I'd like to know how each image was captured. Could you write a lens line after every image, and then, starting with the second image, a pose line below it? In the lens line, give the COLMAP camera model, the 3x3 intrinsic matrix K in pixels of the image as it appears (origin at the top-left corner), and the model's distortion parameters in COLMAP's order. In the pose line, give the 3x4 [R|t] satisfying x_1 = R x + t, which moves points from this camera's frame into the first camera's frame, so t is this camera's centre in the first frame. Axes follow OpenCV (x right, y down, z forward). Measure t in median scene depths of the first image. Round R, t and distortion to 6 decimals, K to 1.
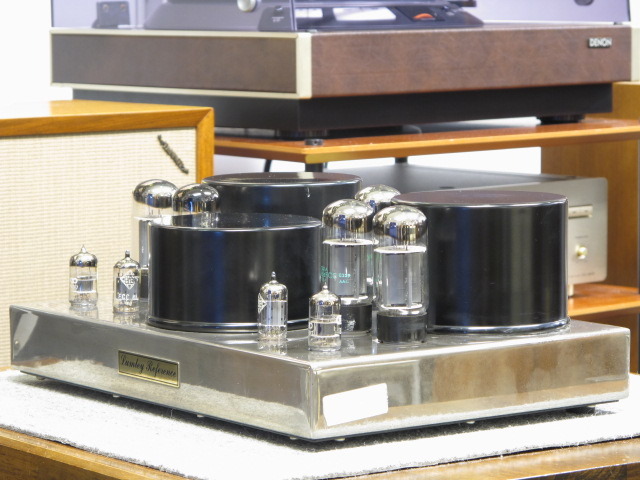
lens RADIAL K [[2627.2, 0, 310.0], [0, 2627.2, 237.9], [0, 0, 1]] dist [0.912579, 0.000000]
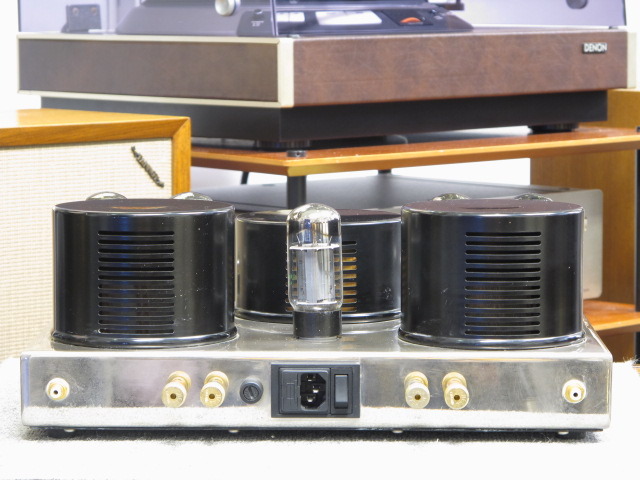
lens RADIAL K [[2627.2, 0, 322.2], [0, 2627.2, 270.3], [0, 0, 1]] dist [0.912579, 0.000000]
pose [[0.999865, -0.003771, 0.016003, -0.004531], [0.003617, 0.999947, 0.009673, -0.003249], [-0.016039, -0.009614, 0.999825, 0.047695]]
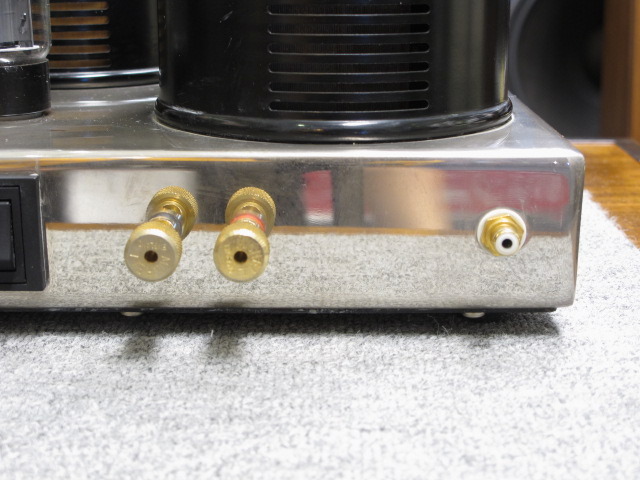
lens RADIAL K [[1185.3, 0, 320.2], [0, 1185.3, 239.1], [0, 0, 1]] dist [0.017372, 0.000000]
pose [[0.999717, -0.015098, 0.018381, 0.057920], [0.012153, 0.988472, 0.150912, 0.017812], [-0.020448, -0.150646, 0.988376, 0.704344]]
